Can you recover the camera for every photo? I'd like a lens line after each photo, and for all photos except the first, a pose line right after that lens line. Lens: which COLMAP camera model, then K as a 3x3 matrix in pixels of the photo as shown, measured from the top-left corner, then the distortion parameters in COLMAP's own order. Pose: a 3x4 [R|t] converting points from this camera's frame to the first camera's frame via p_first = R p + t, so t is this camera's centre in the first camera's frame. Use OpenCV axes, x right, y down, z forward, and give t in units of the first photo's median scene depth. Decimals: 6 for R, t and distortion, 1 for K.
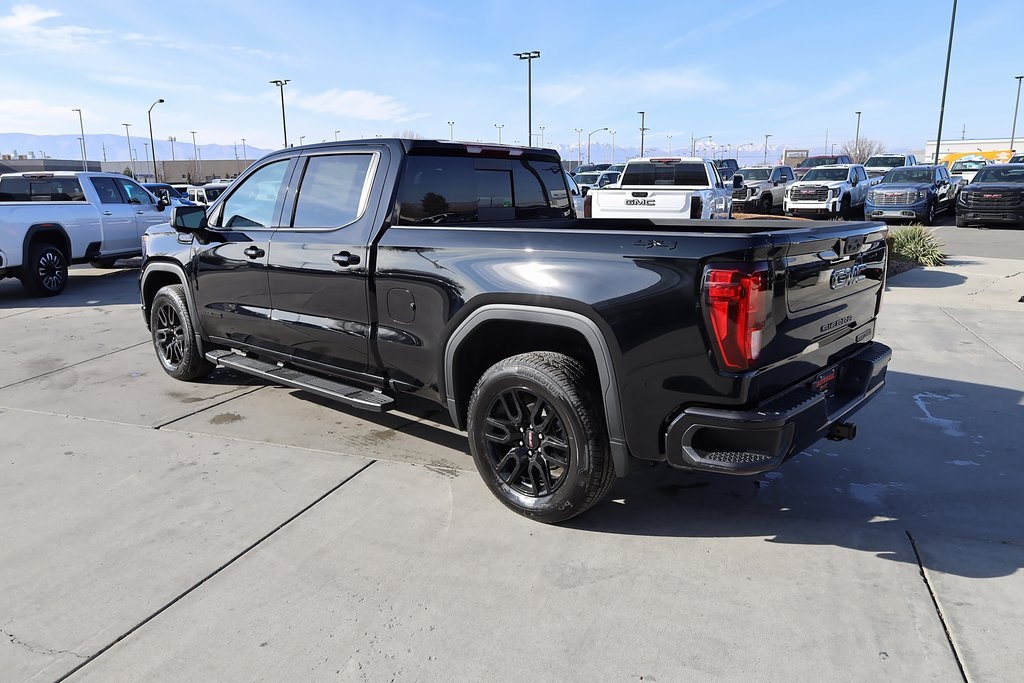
lens RADIAL K [[689.8, 0, 517.8], [0, 689.8, 343.5], [0, 0, 1]] dist [-0.007251, -0.002905]
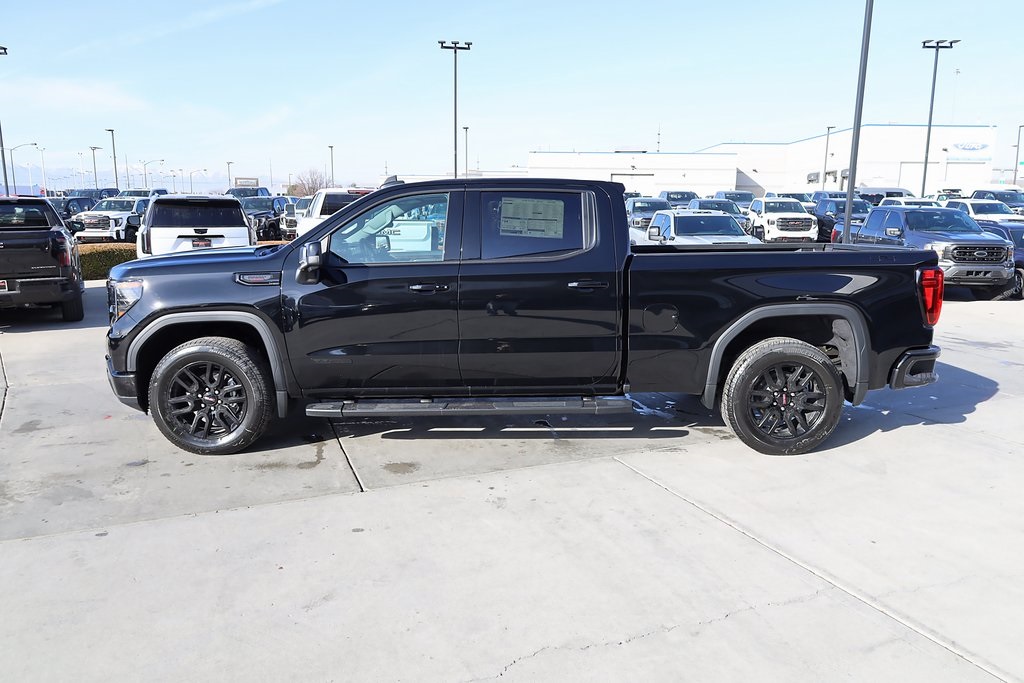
lens RADIAL K [[706.1, 0, 512.0], [0, 706.1, 341.5], [0, 0, 1]] dist [-0.011227, -0.003535]
pose [[0.744589, -0.107060, 0.658882, -0.977652], [0.136890, 0.990566, 0.006257, -0.047212], [-0.653336, 0.085535, 0.752220, 0.186334]]
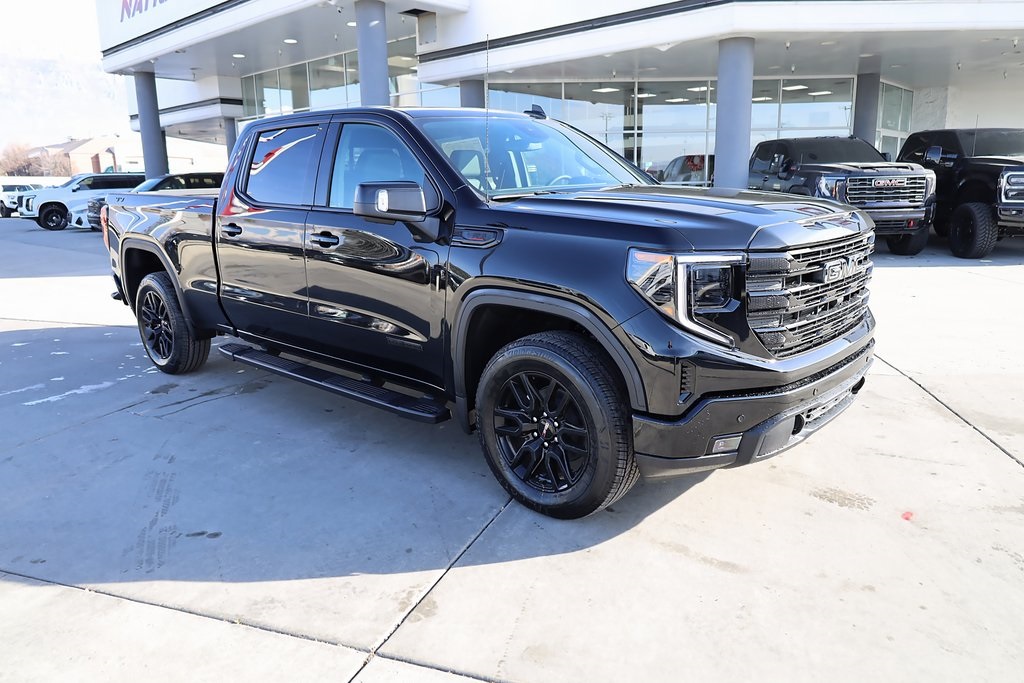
lens RADIAL K [[737.5, 0, 512.0], [0, 737.5, 328.7], [0, 0, 1]] dist [-0.002408, -0.001521]
pose [[-0.999705, 0.021224, 0.011842, -0.336949], [0.024204, 0.913570, 0.405960, -0.454816], [-0.002203, 0.406127, -0.913814, 2.180516]]
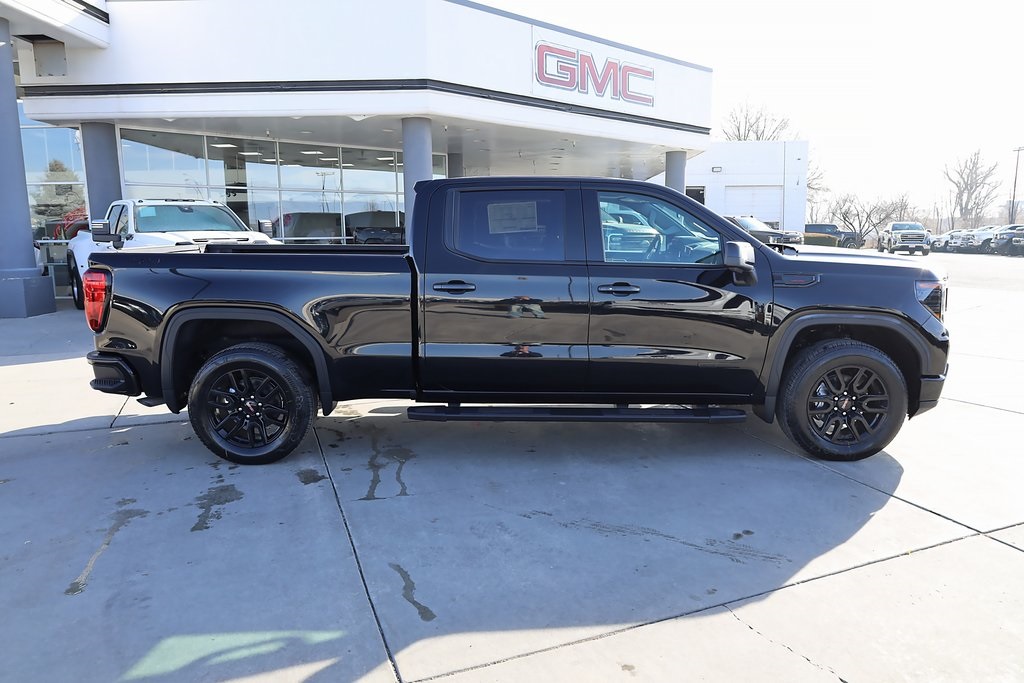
lens RADIAL K [[689.8, 0, 517.8], [0, 689.8, 343.5], [0, 0, 1]] dist [-0.007251, -0.002905]
pose [[-0.743479, 0.119712, -0.657958, 0.637376], [-0.135765, 0.936343, 0.323775, -0.421599], [0.654834, 0.330047, -0.679898, 1.916685]]
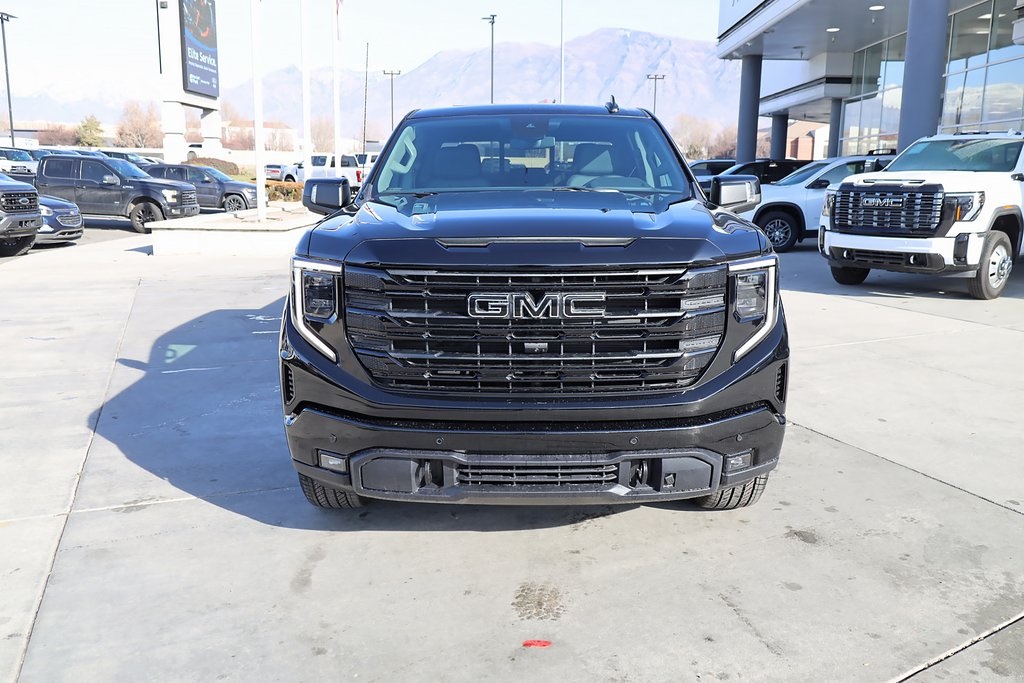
lens RADIAL K [[841.8, 0, 512.0], [0, 841.8, 341.5], [0, 0, 1]] dist [-0.023275, -0.004544]
pose [[-0.650197, -0.148247, 0.745163, -1.095587], [0.164676, 0.929966, 0.328702, -0.397058], [-0.741705, 0.336431, -0.580248, 1.900488]]
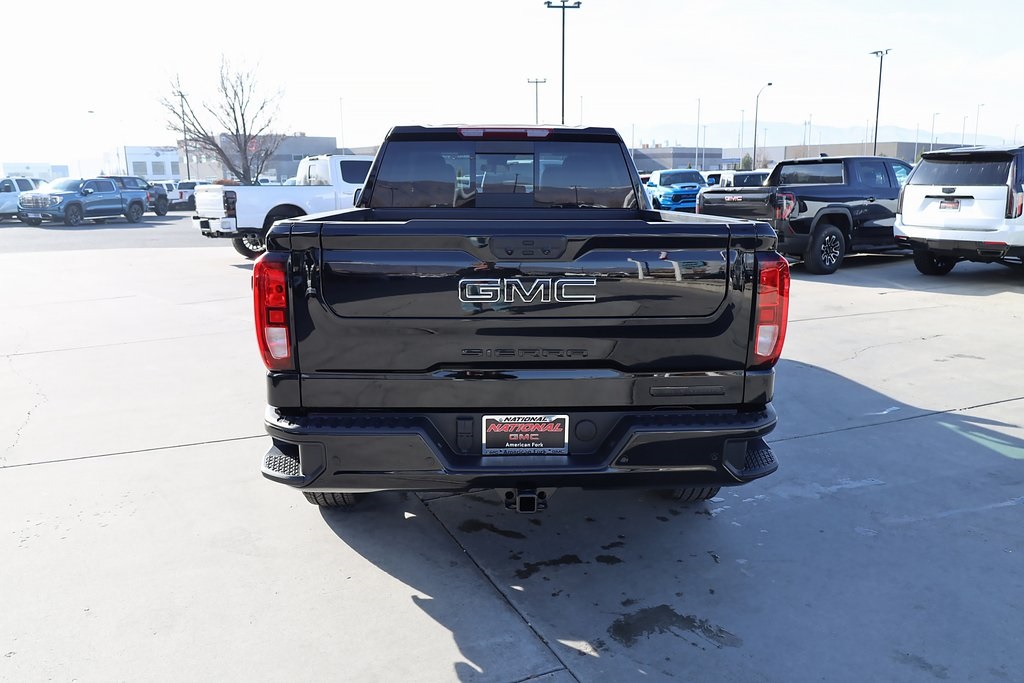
lens RADIAL K [[763.2, 0, 519.3], [0, 763.2, 341.0], [0, 0, 1]] dist [-0.007394, -0.004391]
pose [[0.704200, 0.149398, -0.694106, 0.709284], [-0.154028, 0.986475, 0.056059, -0.059878], [0.693093, 0.067435, 0.717687, 0.279286]]
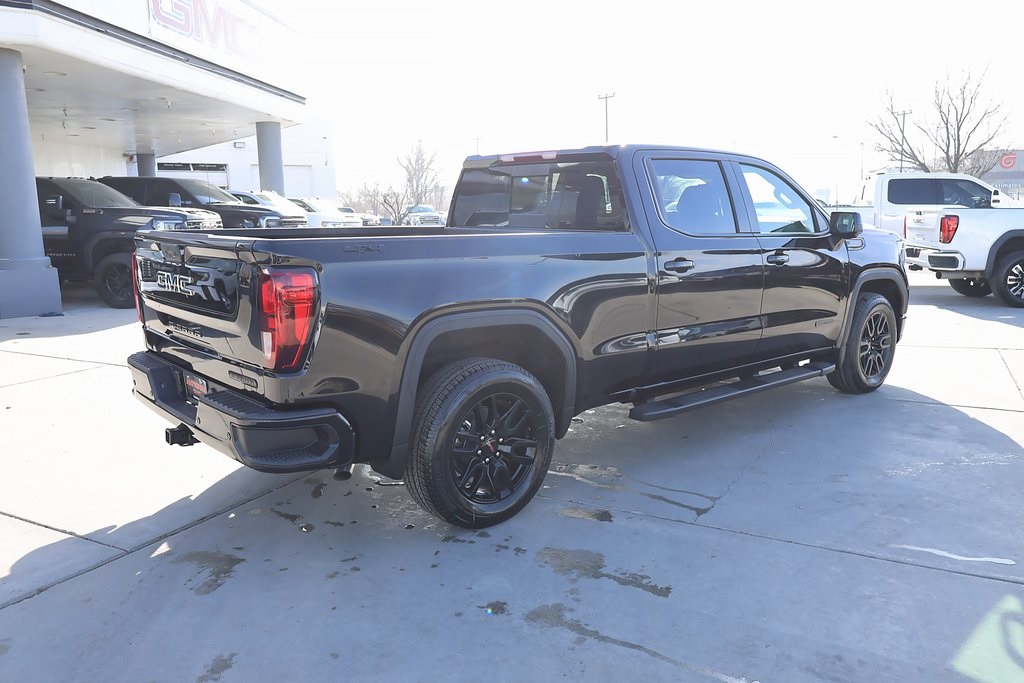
lens RADIAL K [[784.0, 0, 518.1], [0, 784.0, 339.0], [0, 0, 1]] dist [-0.013239, -0.002660]
pose [[-0.120588, 0.170169, -0.978009, 1.060085], [-0.200823, 0.960646, 0.191909, -0.231330], [0.972177, 0.219548, -0.081668, 1.087067]]
